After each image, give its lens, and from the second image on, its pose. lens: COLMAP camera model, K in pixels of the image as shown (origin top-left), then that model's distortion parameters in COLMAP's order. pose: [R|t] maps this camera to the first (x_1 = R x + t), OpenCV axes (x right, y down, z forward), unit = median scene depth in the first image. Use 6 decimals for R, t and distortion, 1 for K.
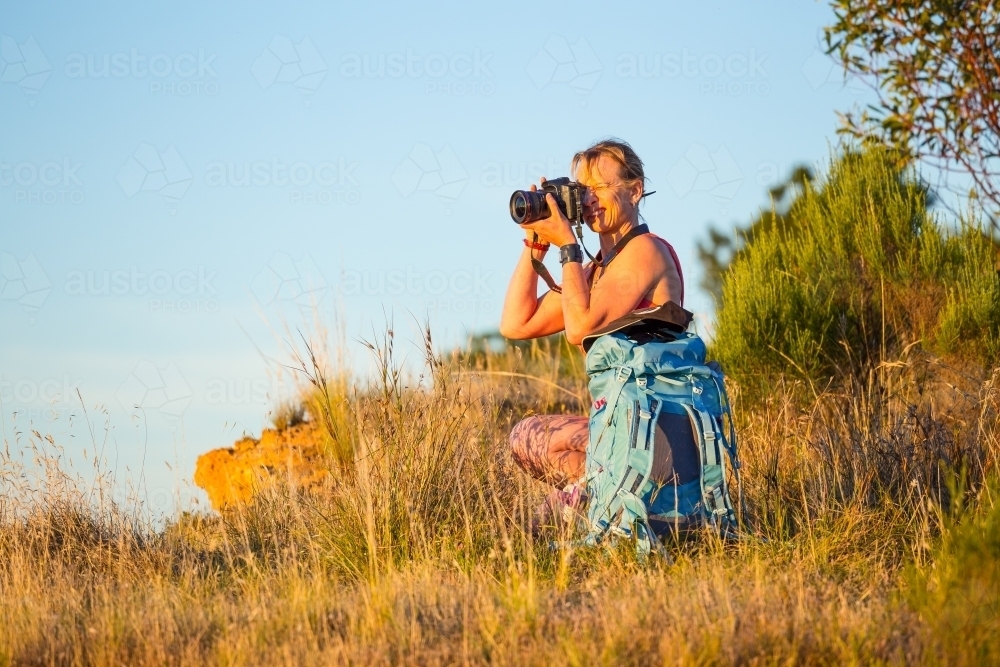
lens RADIAL K [[794.2, 0, 500.0], [0, 794.2, 333.5], [0, 0, 1]] dist [-0.050500, 0.010682]
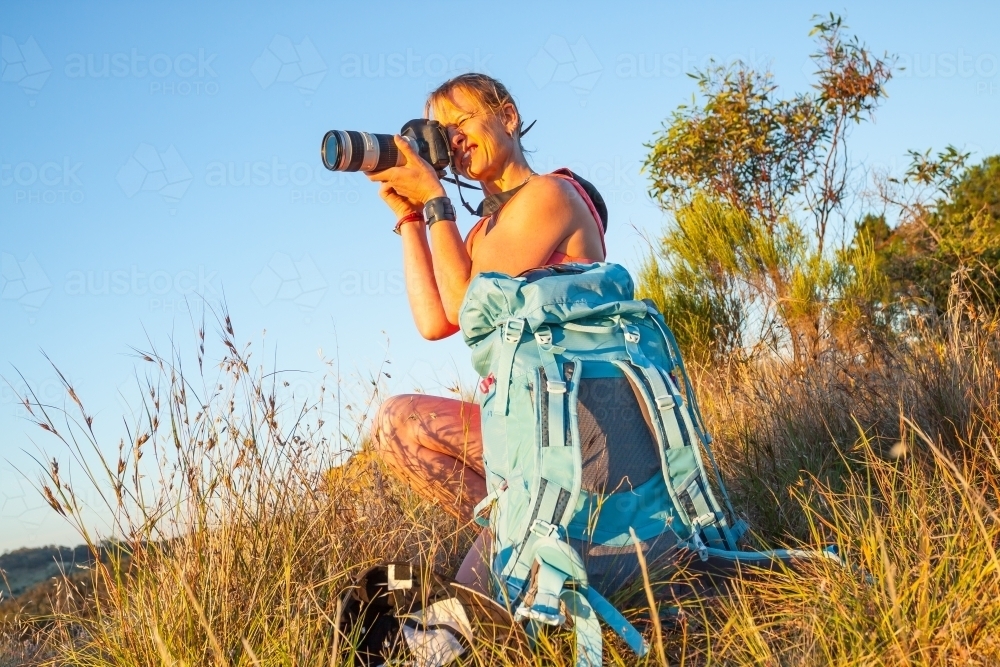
lens RADIAL K [[794.2, 0, 500.0], [0, 794.2, 333.5], [0, 0, 1]] dist [-0.050500, 0.010682]
pose [[0.979507, -0.179000, 0.092328, 0.088005], [0.179512, 0.983752, 0.002802, 0.049905], [-0.091329, 0.013829, 0.995725, 0.380790]]
